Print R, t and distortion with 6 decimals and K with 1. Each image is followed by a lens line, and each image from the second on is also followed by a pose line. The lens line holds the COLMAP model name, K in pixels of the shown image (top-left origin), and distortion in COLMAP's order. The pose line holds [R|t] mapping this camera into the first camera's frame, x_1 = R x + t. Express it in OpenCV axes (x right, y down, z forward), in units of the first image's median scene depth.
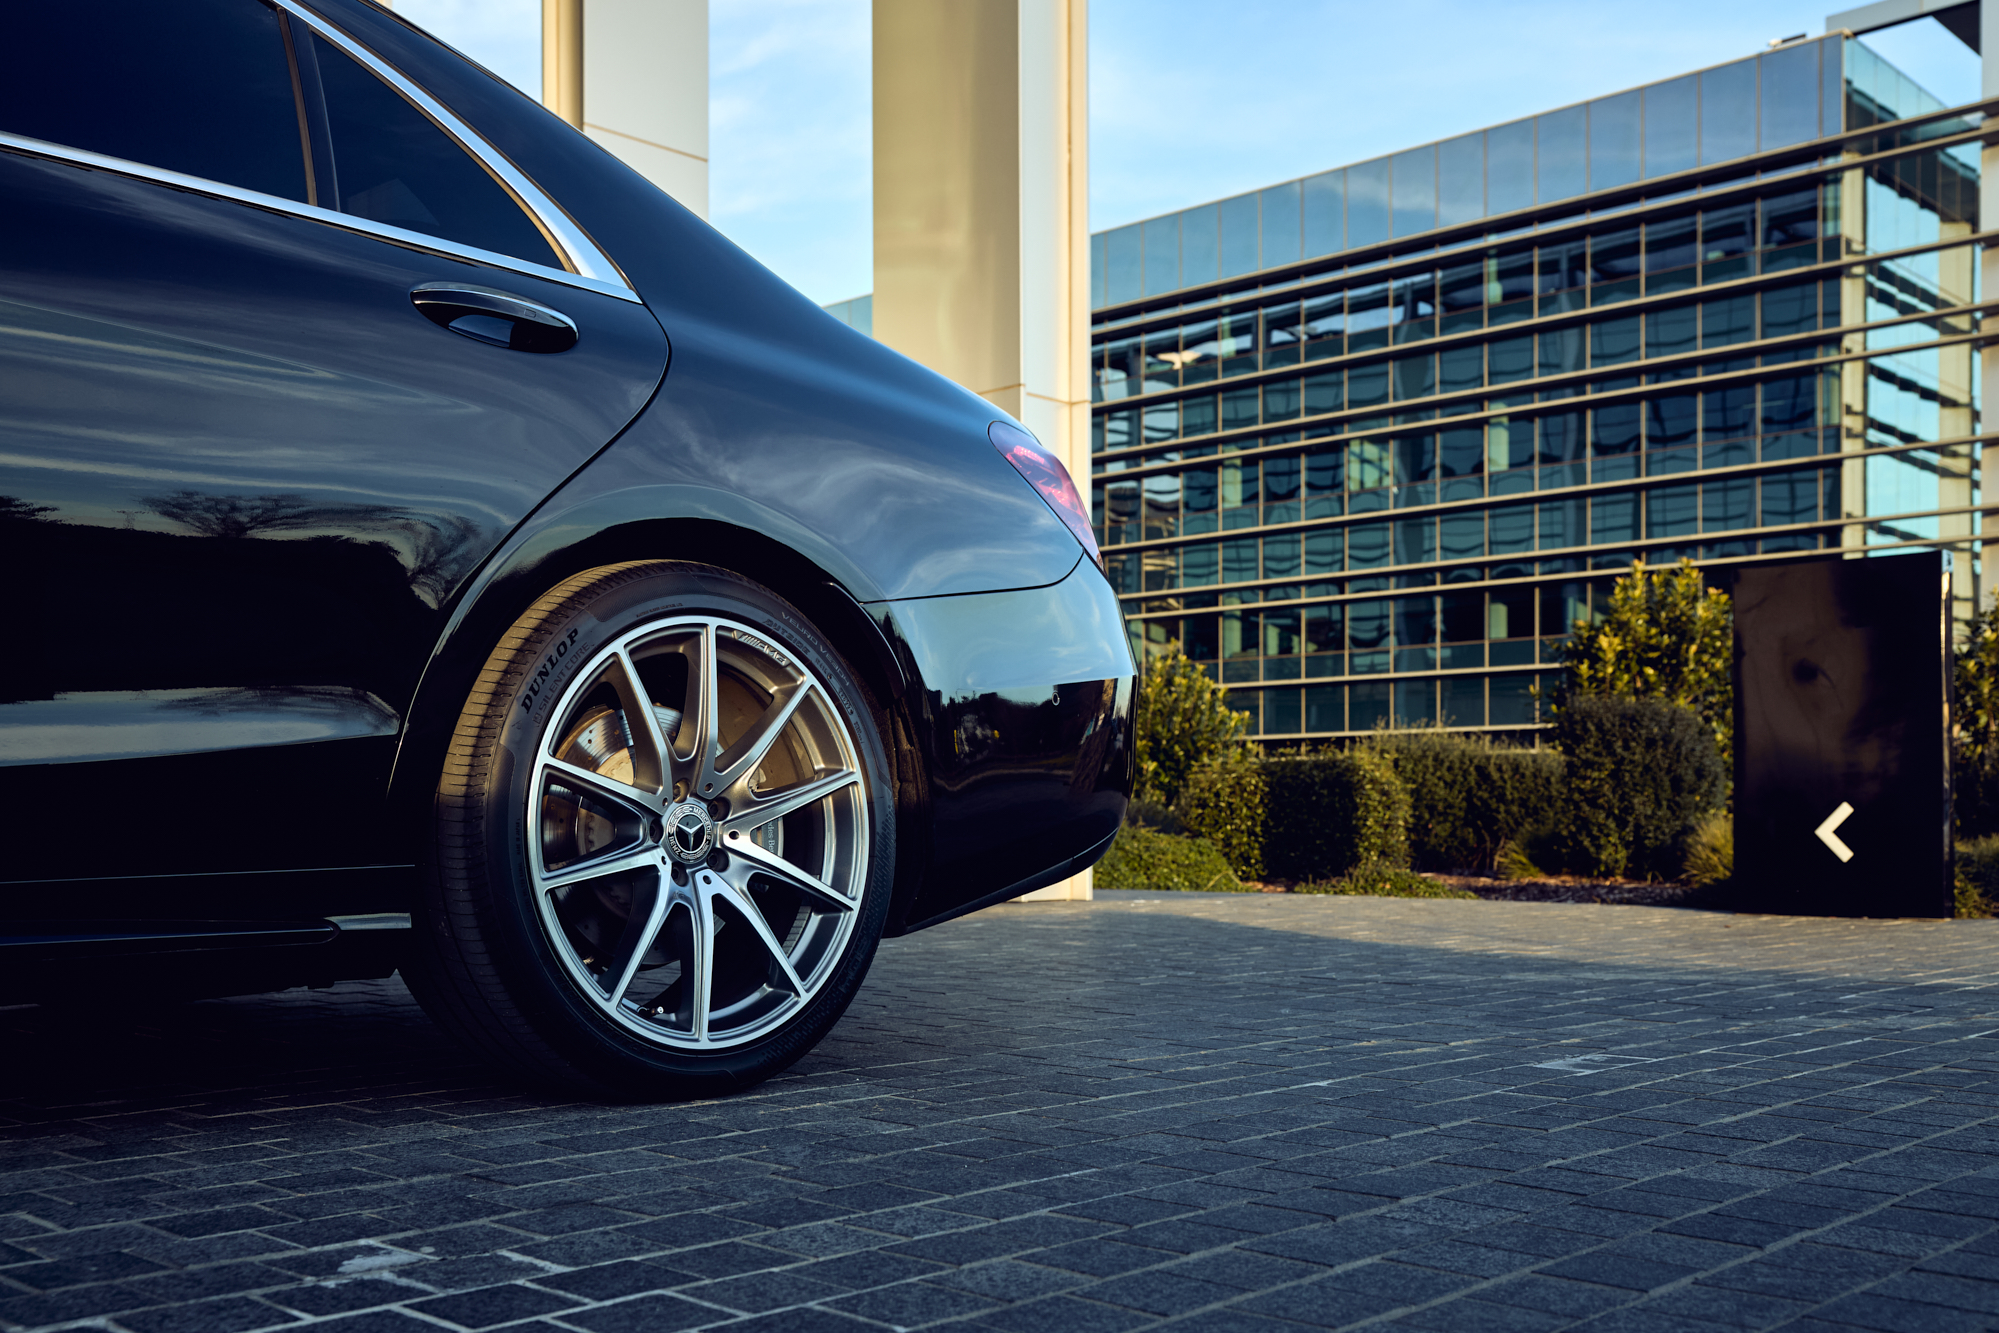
lens RADIAL K [[1995.4, 0, 998.0], [0, 1995.4, 656.2], [0, 0, 1]] dist [0.004065, 0.000000]
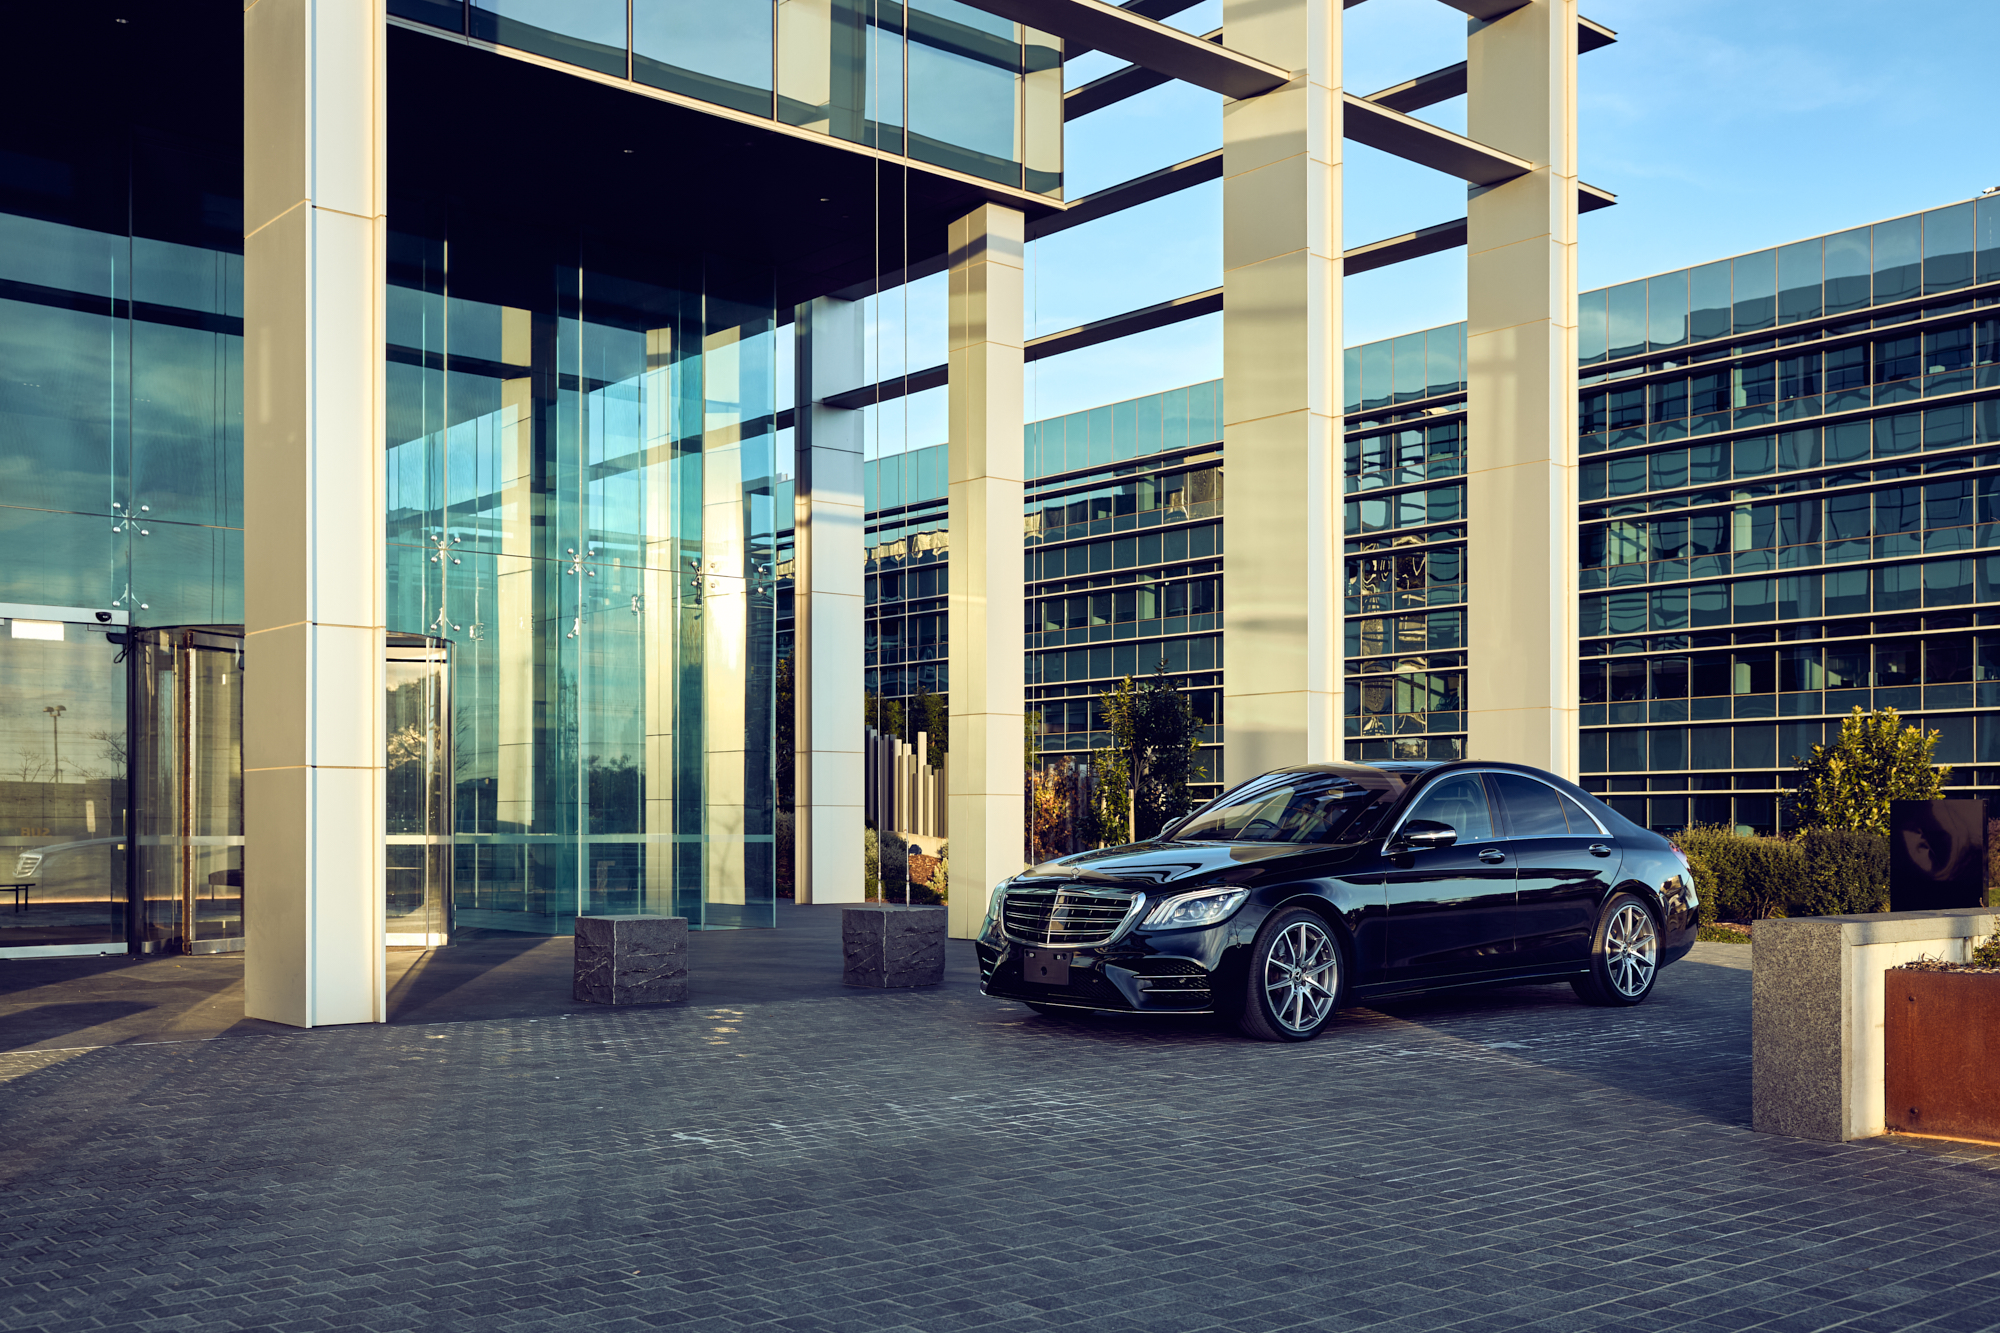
lens RADIAL K [[1996.4, 0, 996.6], [0, 1996.4, 678.0], [0, 0, 1]] dist [0.004065, 0.000000]
pose [[0.994529, -0.001410, -0.104450, -0.063497], [0.002645, 0.999928, 0.011688, -0.034132], [0.104426, -0.011900, 0.994461, -0.214826]]
